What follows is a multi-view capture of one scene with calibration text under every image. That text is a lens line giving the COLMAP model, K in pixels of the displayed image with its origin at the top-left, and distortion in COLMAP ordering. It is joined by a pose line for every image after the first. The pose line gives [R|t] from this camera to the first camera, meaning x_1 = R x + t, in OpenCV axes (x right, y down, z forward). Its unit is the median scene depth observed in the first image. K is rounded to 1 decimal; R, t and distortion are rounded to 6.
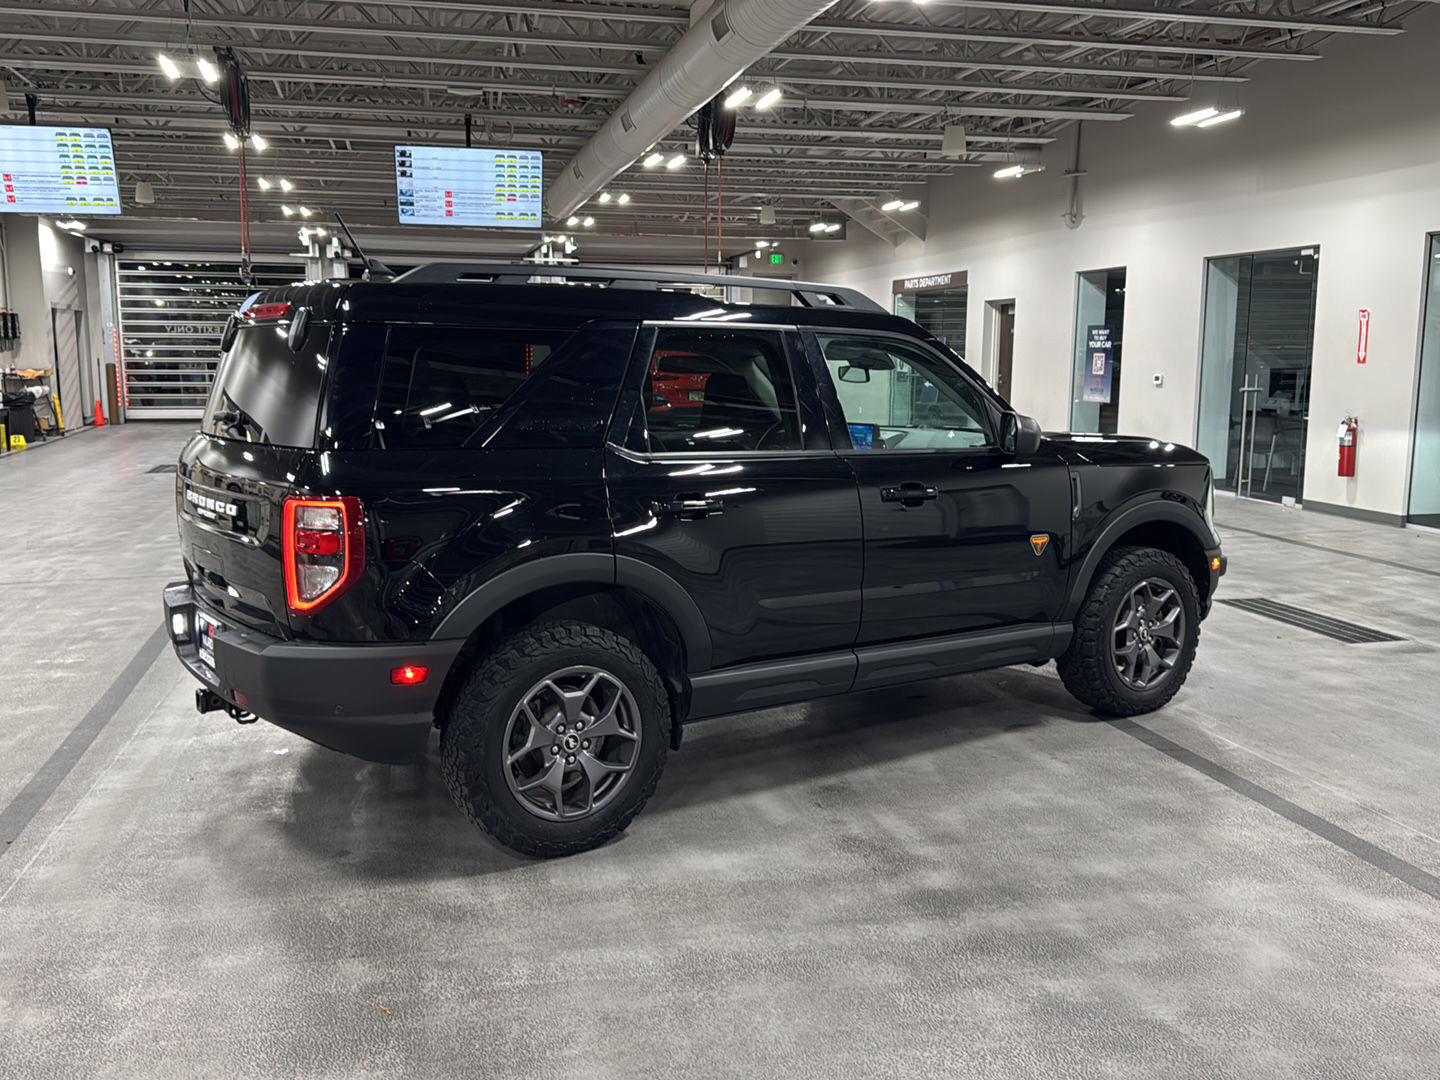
lens RADIAL K [[1283.0, 0, 729.6], [0, 1283.0, 543.4], [0, 0, 1]] dist [0.131962, -0.250839]
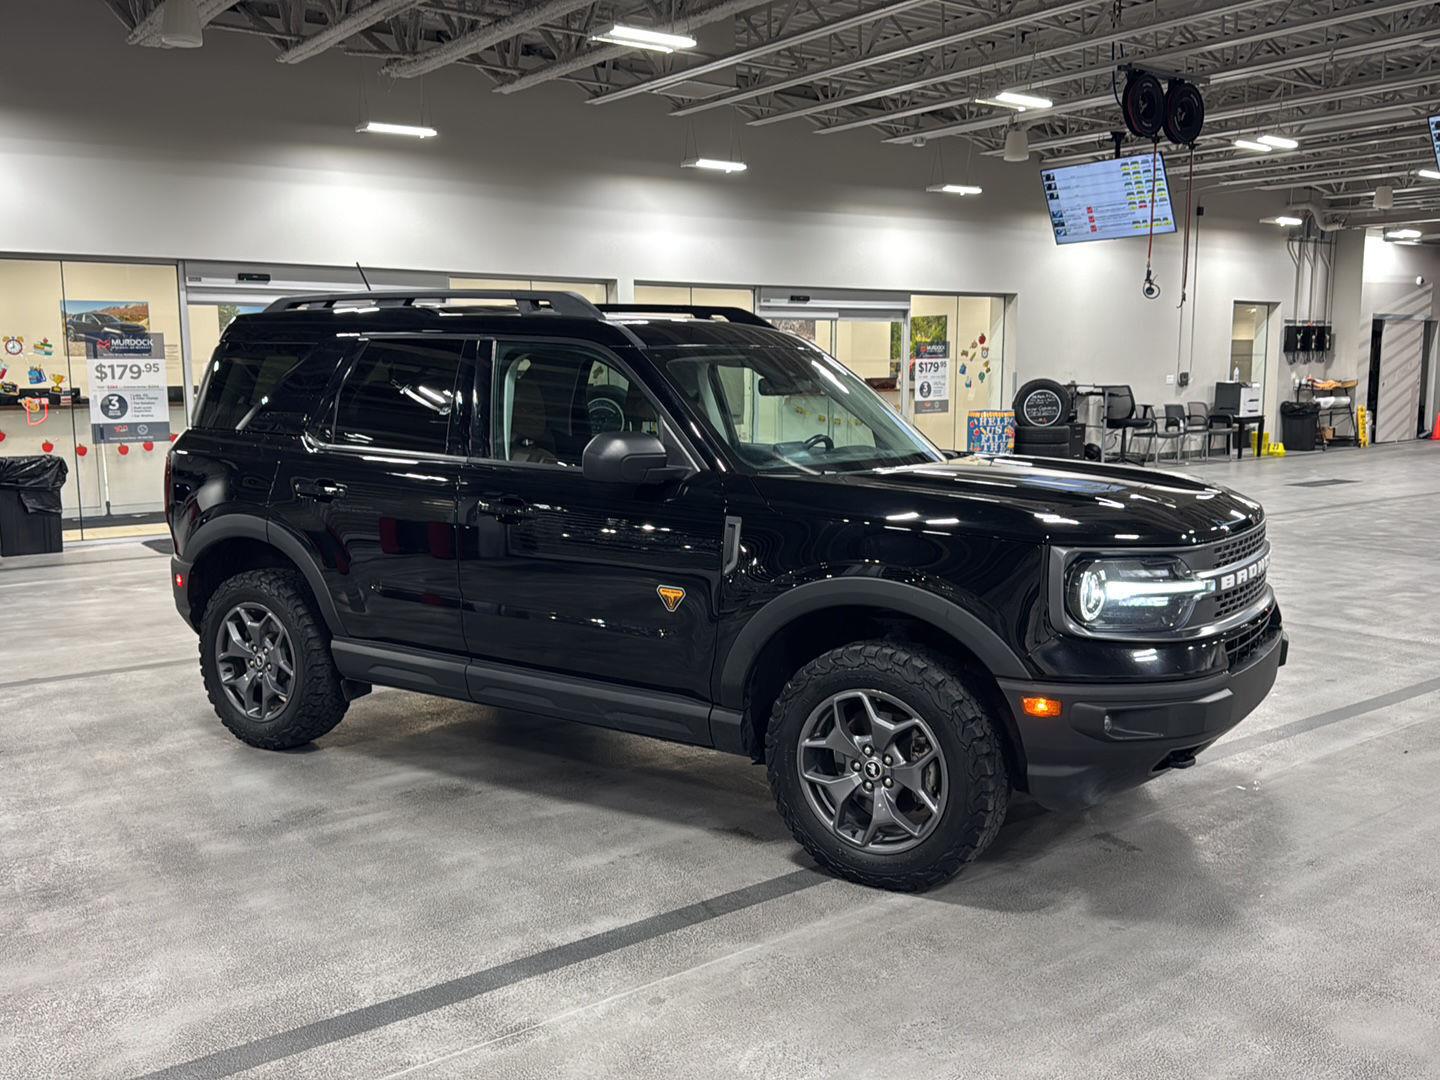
lens RADIAL K [[1283.0, 0, 723.6], [0, 1283.0, 544.5], [0, 0, 1]] dist [0.131962, -0.250839]
pose [[0.384844, 0.122882, -0.914765, 1.028628], [-0.130115, 0.988423, 0.078038, -0.103810], [0.913764, 0.088992, 0.396377, 0.743090]]
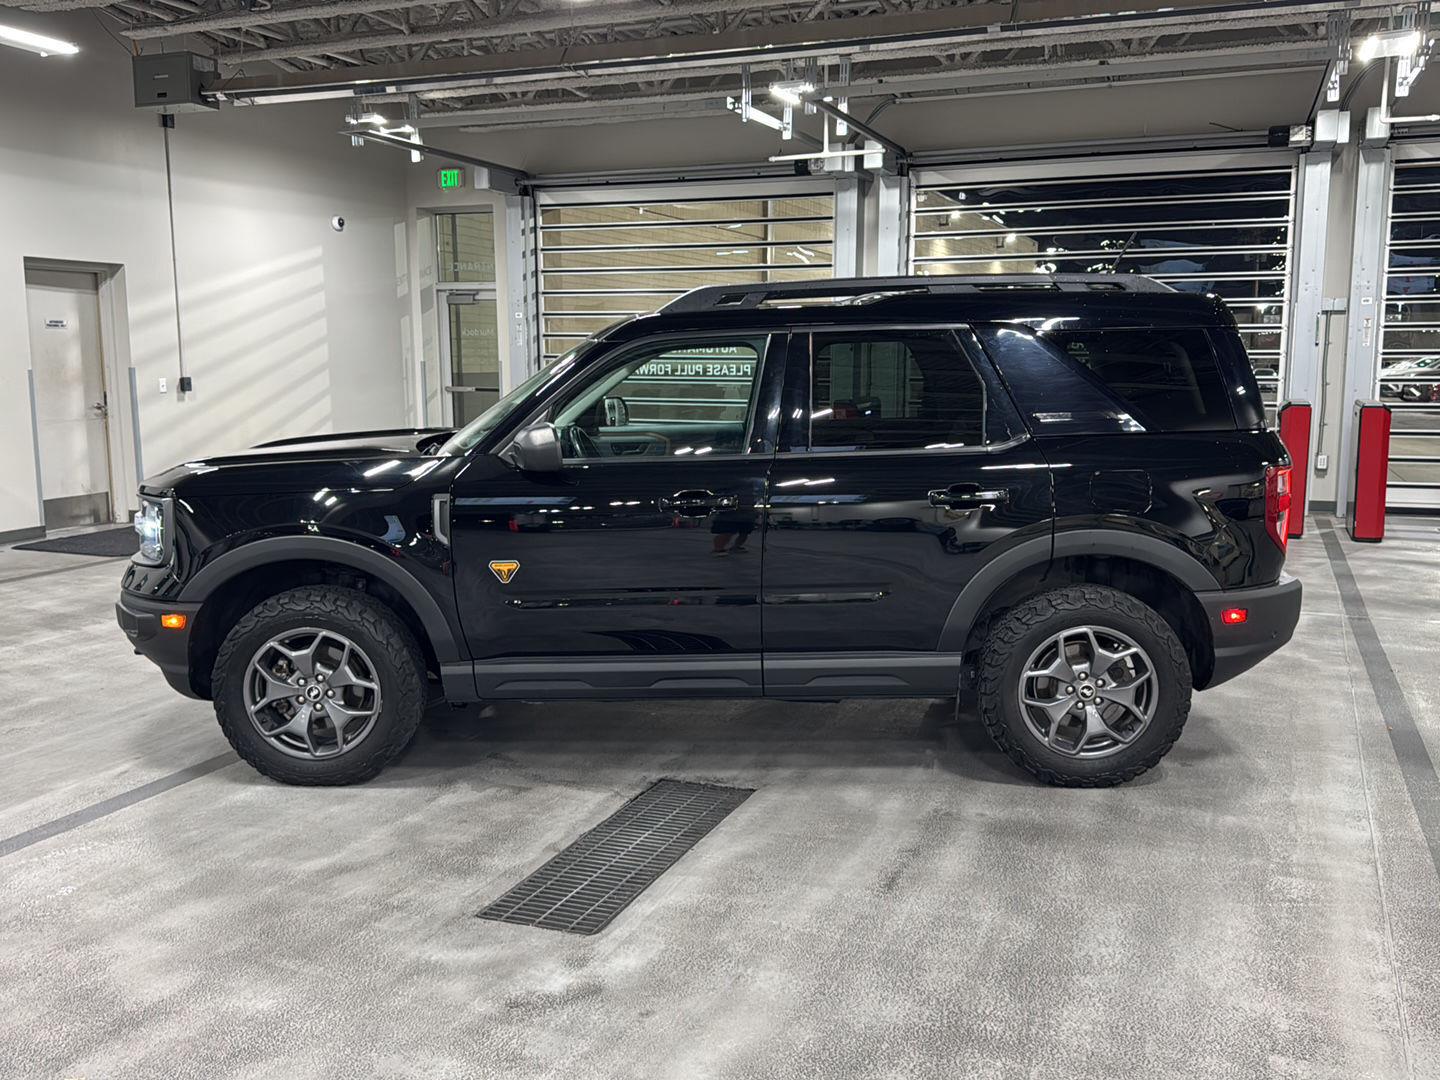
lens RADIAL K [[1283.0, 0, 721.8], [0, 1283.0, 549.0], [0, 0, 1]] dist [0.131962, -0.250839]
pose [[-0.810418, -0.090635, 0.578798, -0.638541], [0.085761, 0.958964, 0.270246, -0.296852], [-0.579540, 0.268651, -0.769389, 1.989571]]
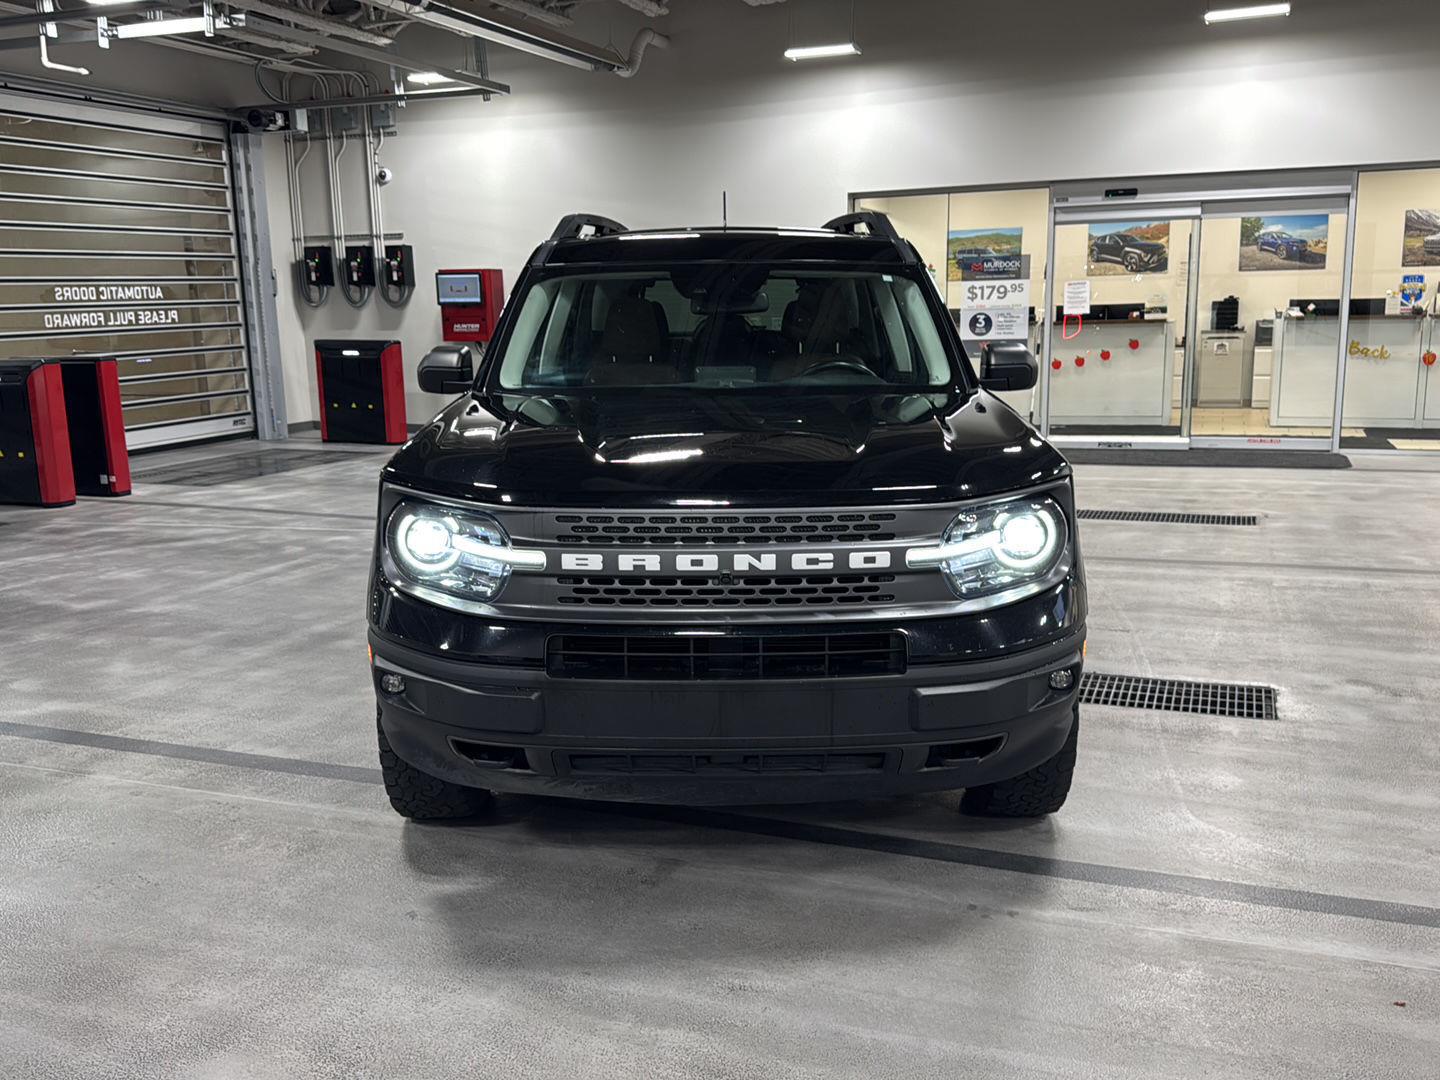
lens RADIAL K [[1283.0, 0, 717.2], [0, 1283.0, 546.3], [0, 0, 1]] dist [0.131962, -0.250839]
pose [[-0.574594, 0.162098, -0.802226, 0.876855], [-0.102371, 0.958258, 0.266948, -0.232346], [0.812011, 0.235511, -0.534015, 1.694124]]
